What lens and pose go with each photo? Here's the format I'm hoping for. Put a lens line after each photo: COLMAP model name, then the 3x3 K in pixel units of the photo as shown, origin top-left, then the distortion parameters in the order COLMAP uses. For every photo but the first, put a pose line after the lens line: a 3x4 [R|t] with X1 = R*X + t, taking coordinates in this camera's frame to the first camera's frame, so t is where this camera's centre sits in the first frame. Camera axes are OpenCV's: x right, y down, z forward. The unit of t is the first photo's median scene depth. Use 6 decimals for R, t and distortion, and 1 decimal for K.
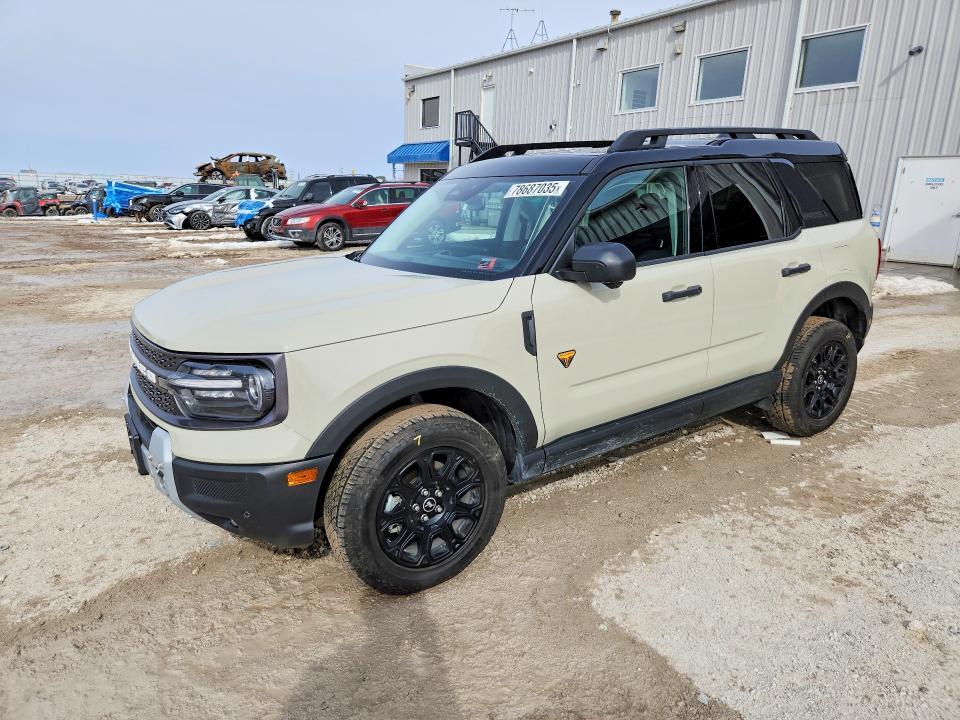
lens RADIAL K [[762.1, 0, 480.3], [0, 762.1, 360.5], [0, 0, 1]] dist [0.008834, -0.002338]
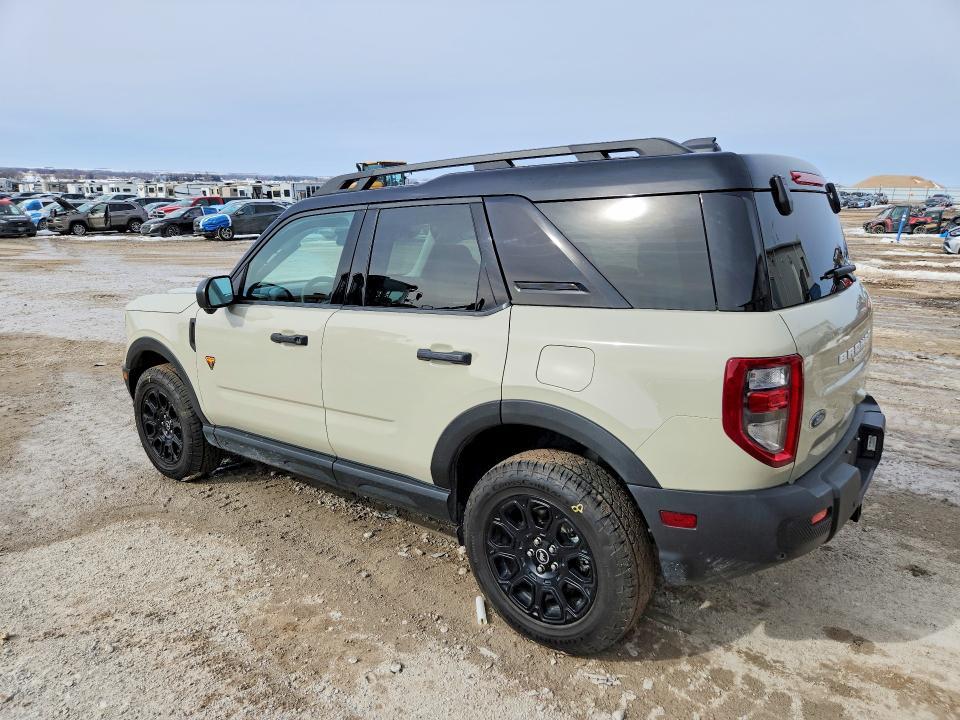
lens RADIAL K [[762.1, 0, 480.3], [0, 762.1, 360.5], [0, 0, 1]] dist [0.008834, -0.002338]
pose [[0.178354, 0.199162, -0.963600, 1.203559], [-0.208819, 0.964656, 0.160730, -0.257663], [0.961553, 0.172551, 0.213639, 0.972577]]
